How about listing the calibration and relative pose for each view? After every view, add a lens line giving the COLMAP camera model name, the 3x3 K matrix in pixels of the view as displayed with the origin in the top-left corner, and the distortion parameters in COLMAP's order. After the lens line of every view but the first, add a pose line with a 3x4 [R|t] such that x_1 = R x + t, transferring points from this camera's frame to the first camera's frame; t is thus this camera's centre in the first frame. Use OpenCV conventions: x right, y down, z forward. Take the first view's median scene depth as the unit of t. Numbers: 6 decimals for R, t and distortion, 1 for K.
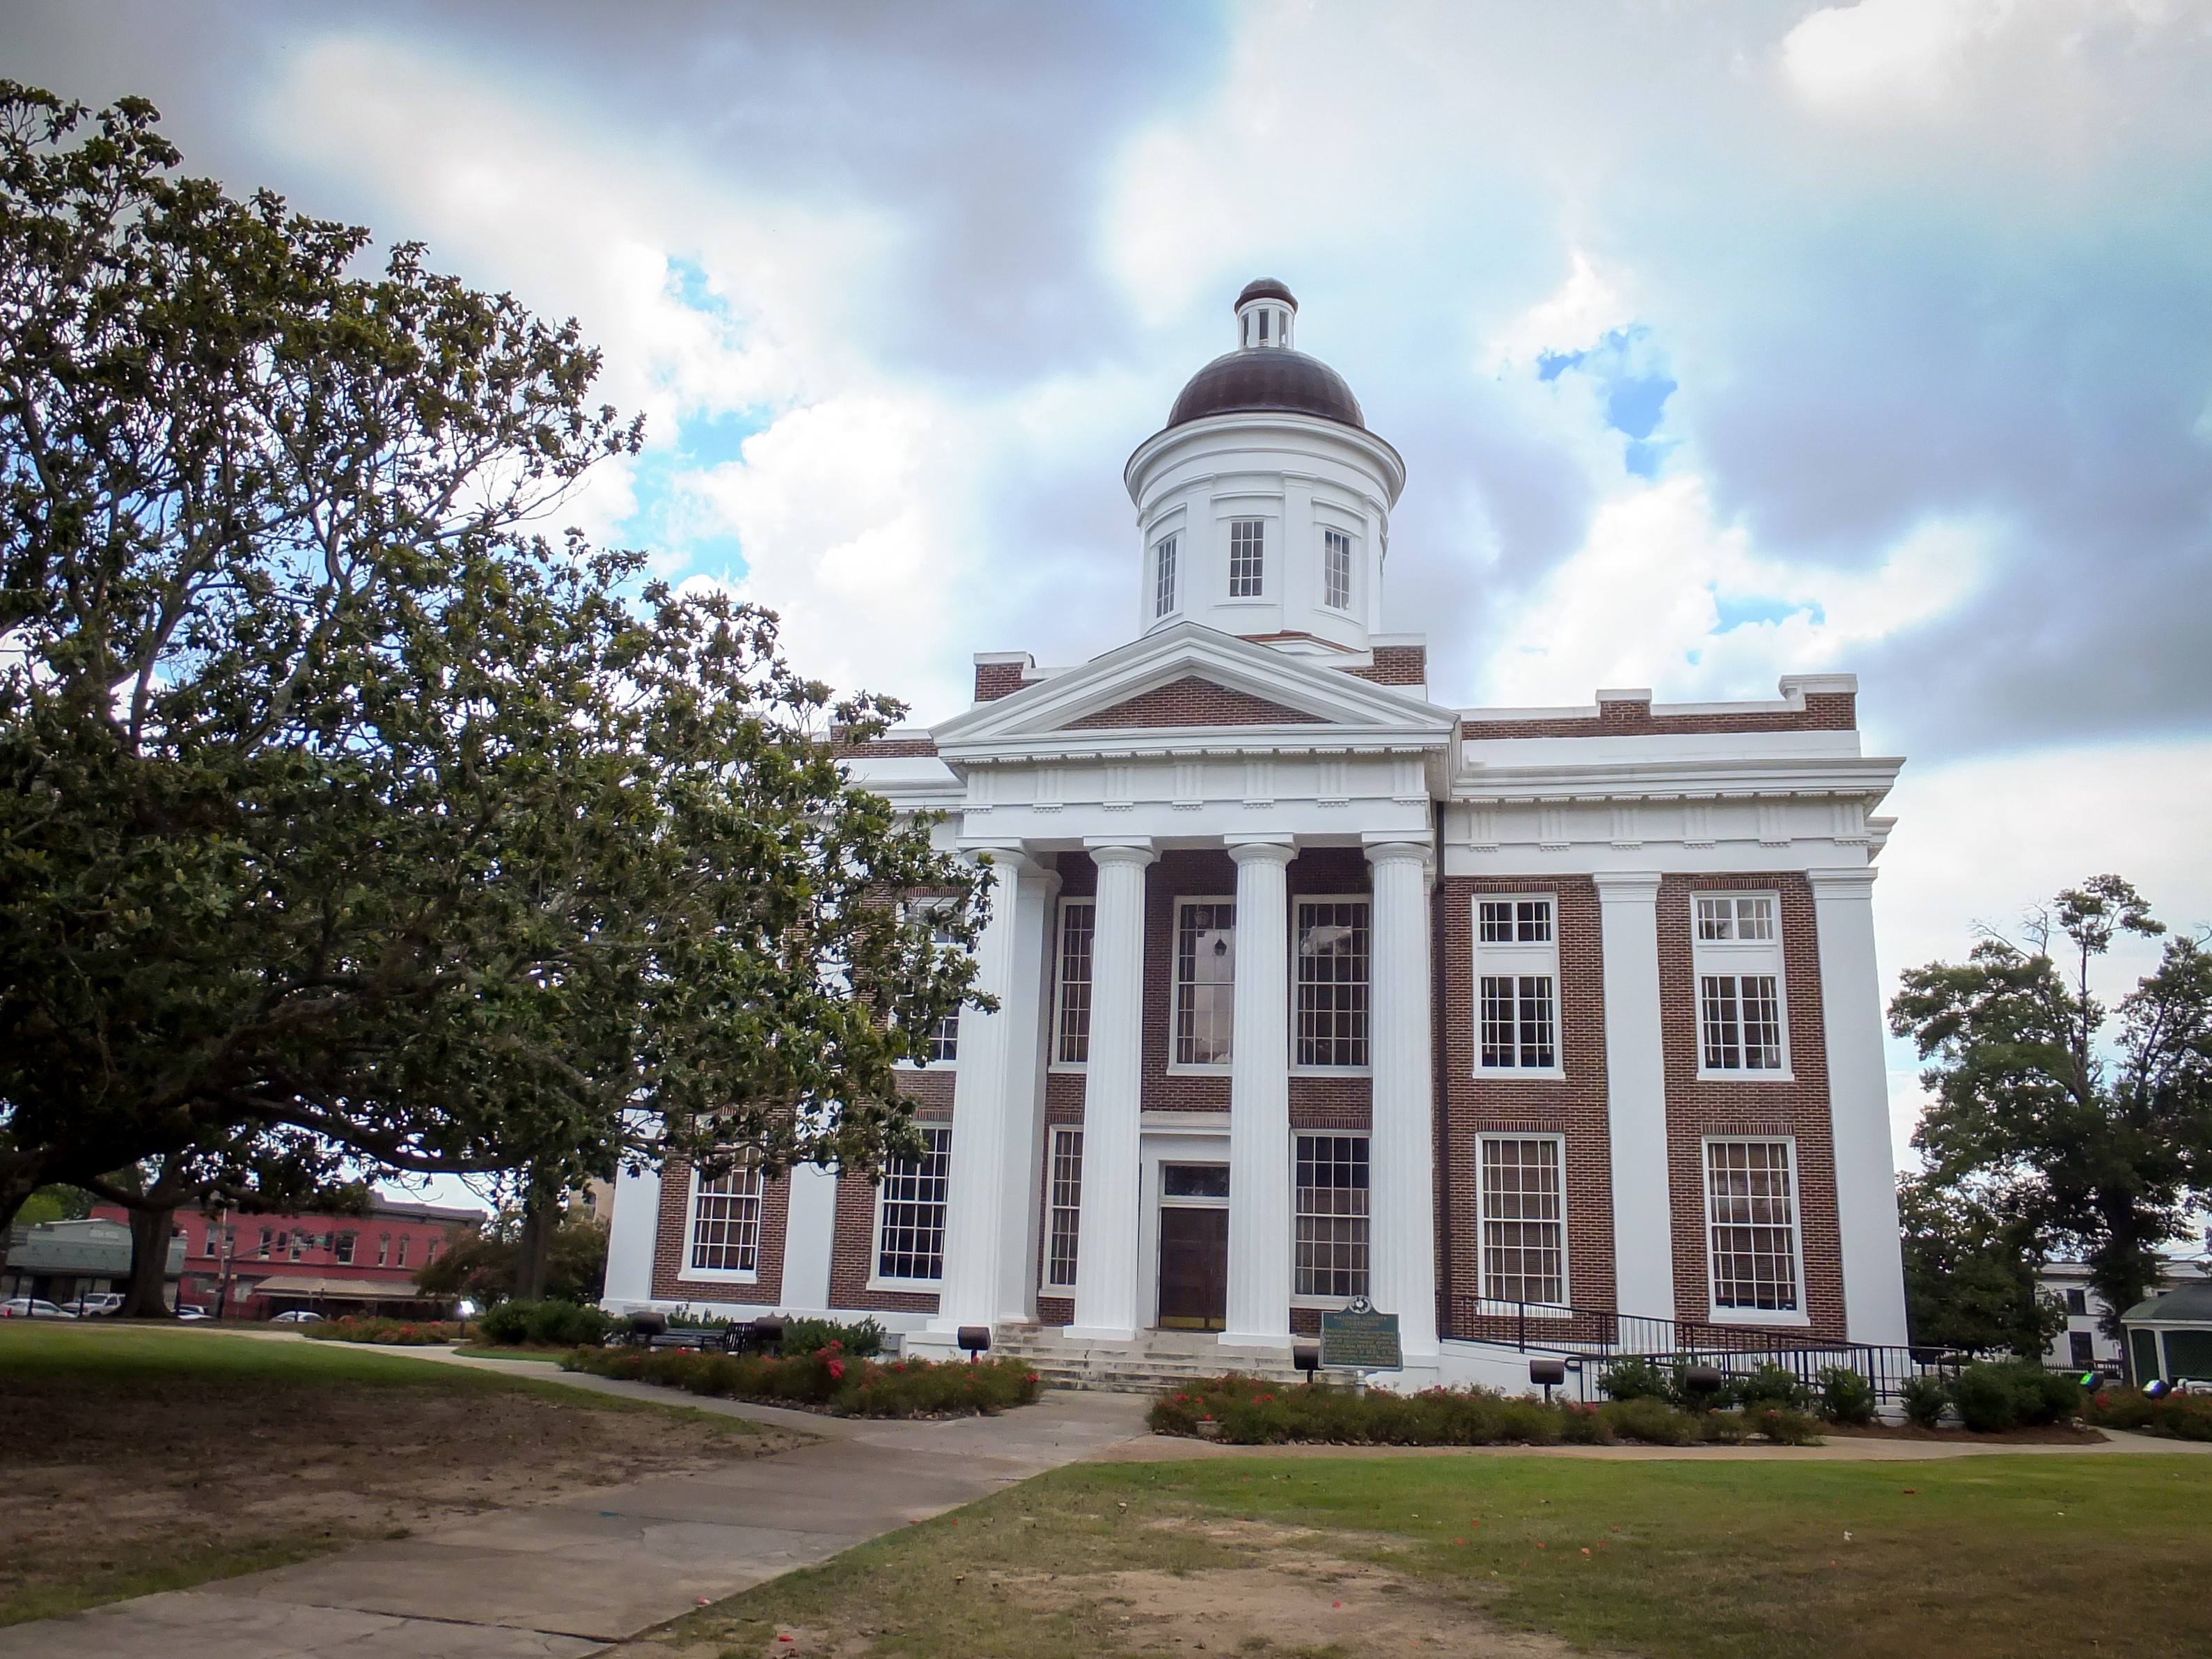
lens RADIAL K [[1692.0, 0, 1066.7], [0, 1692.0, 819.2], [0, 0, 1]] dist [-0.029709, 0.008961]
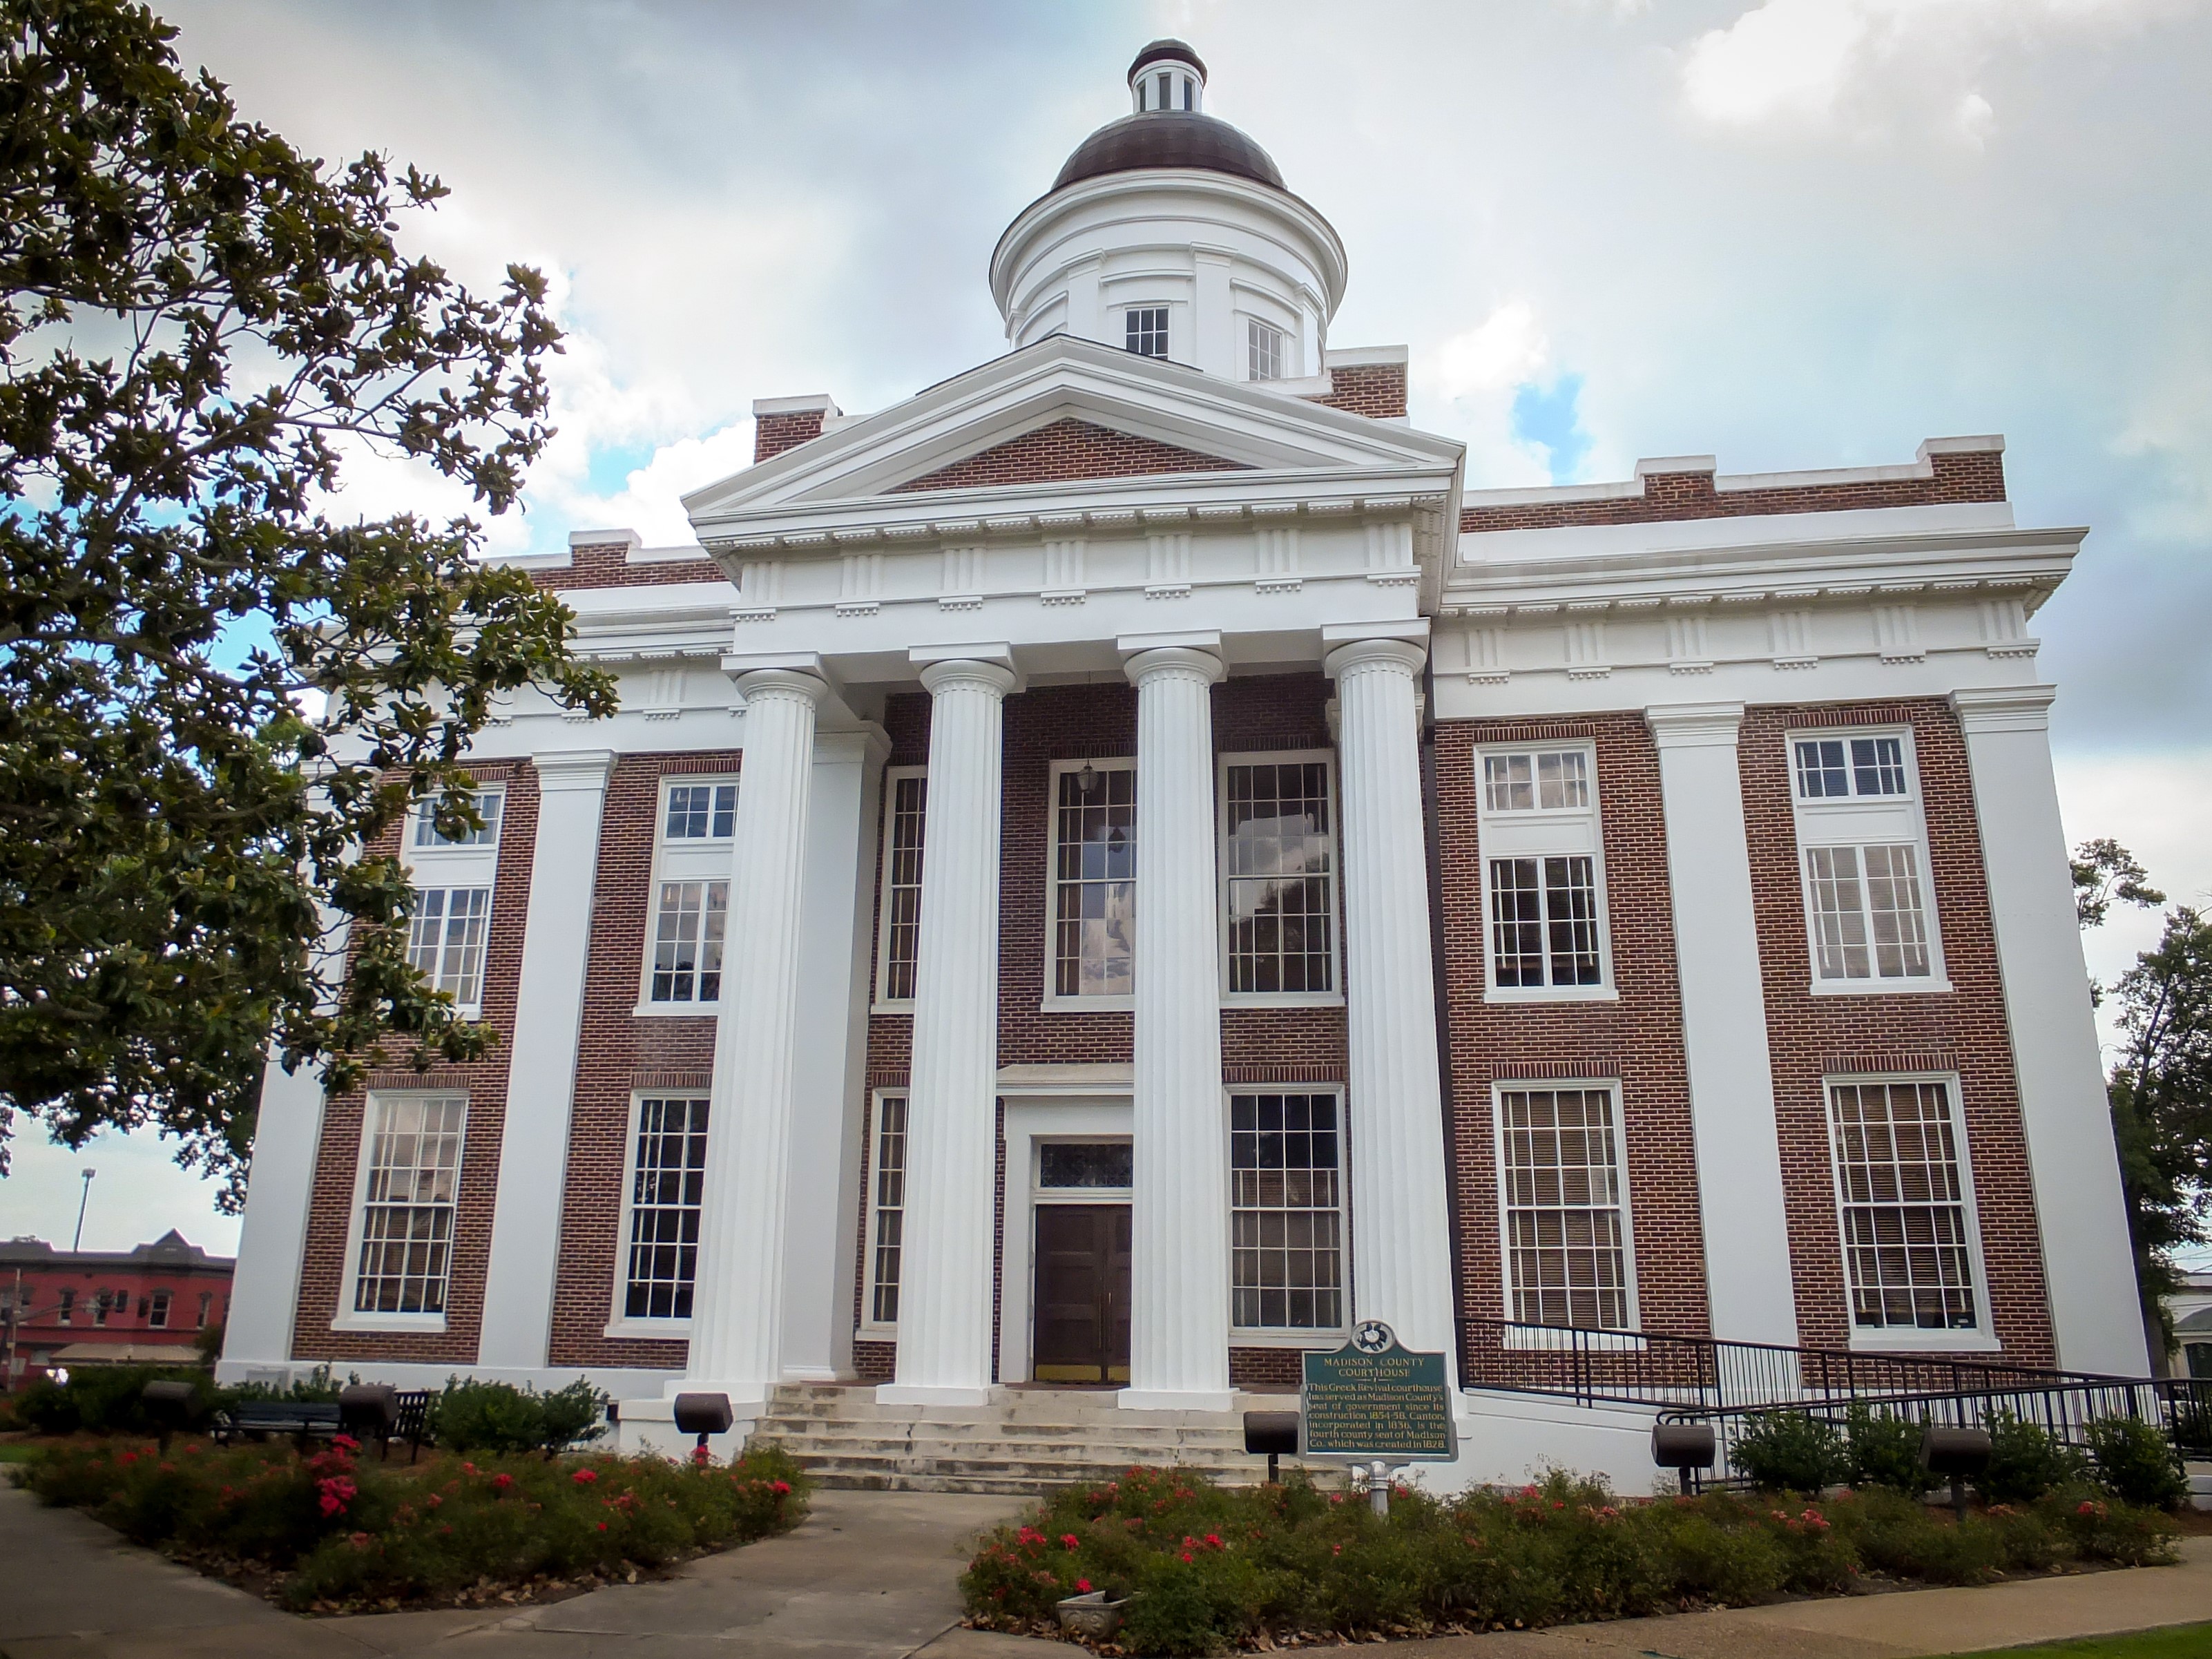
lens RADIAL K [[1692.2, 0, 1066.7], [0, 1692.2, 819.2], [0, 0, 1]] dist [-0.029709, 0.008961]
pose [[0.998394, -0.011805, 0.055404, 0.033128], [0.013158, 0.999623, -0.024116, 0.092120], [-0.055098, 0.024807, 0.998173, 0.317766]]
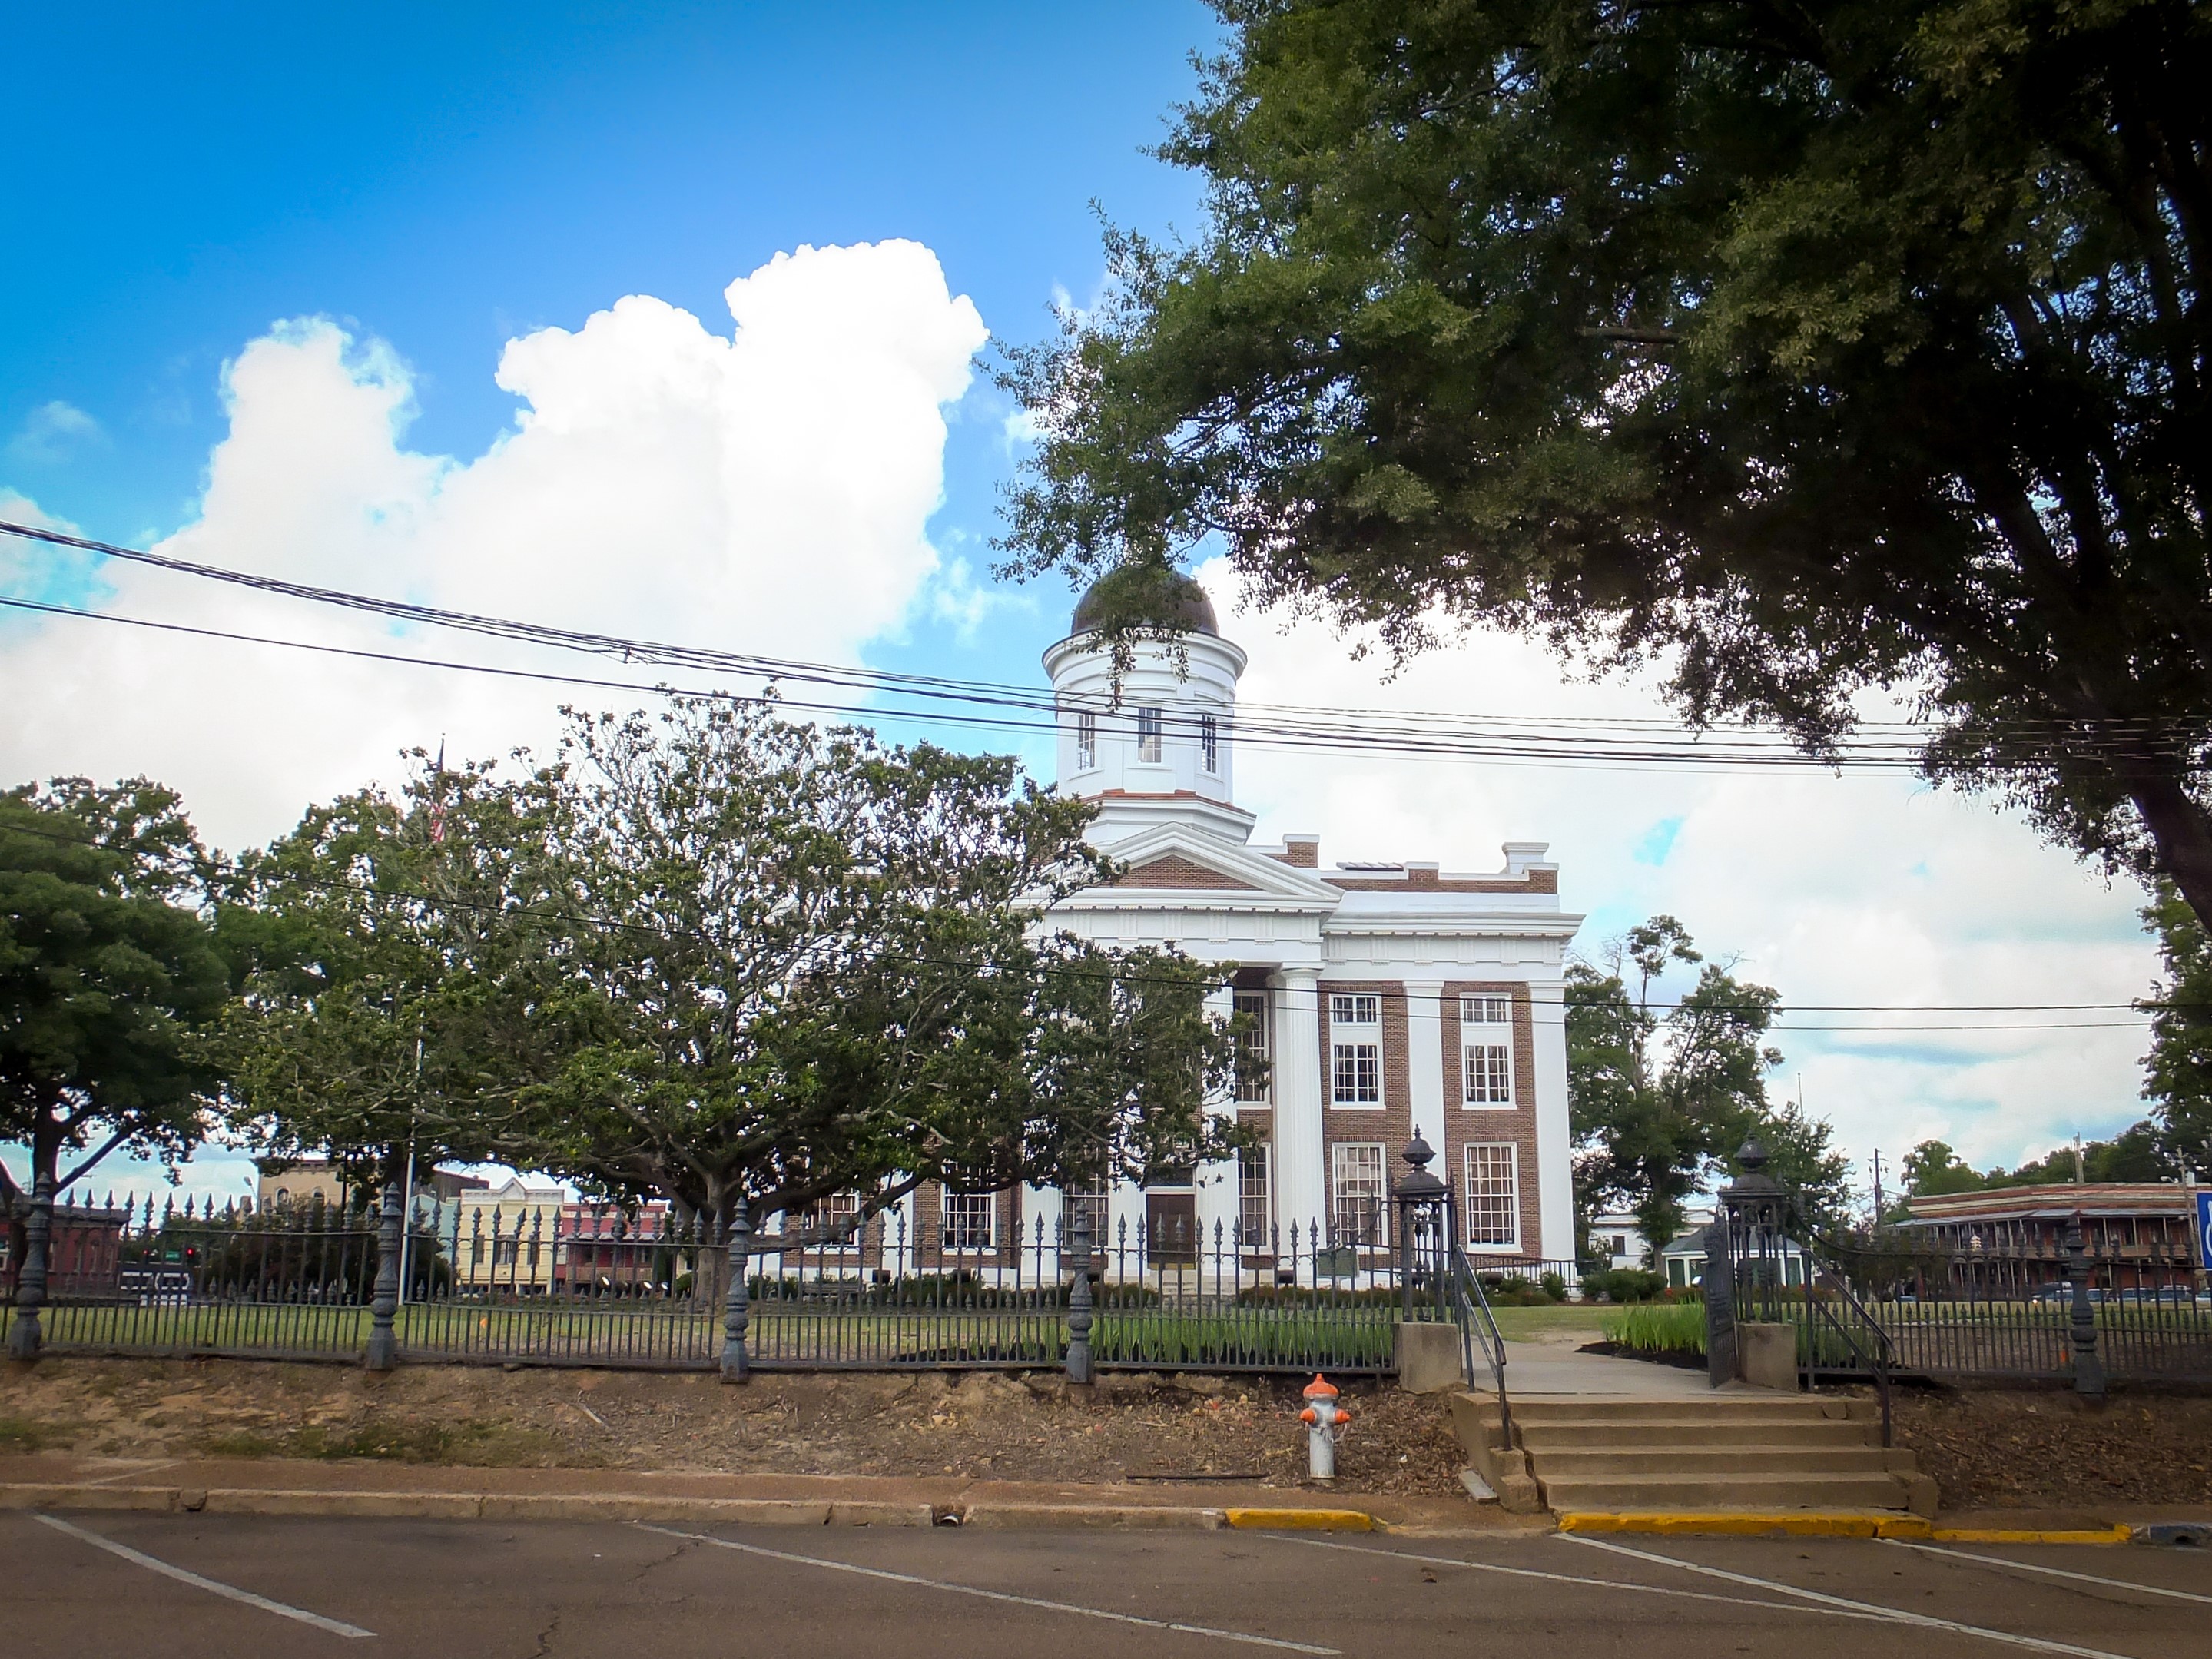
lens RADIAL K [[1853.0, 0, 1101.7], [0, 1853.0, 896.1], [0, 0, 1]] dist [-0.053086, 0.002570]
pose [[0.962949, 0.015108, 0.269261, -0.437578], [-0.034753, 0.997056, 0.068343, -0.157927], [-0.267435, -0.075168, 0.960639, -0.602424]]
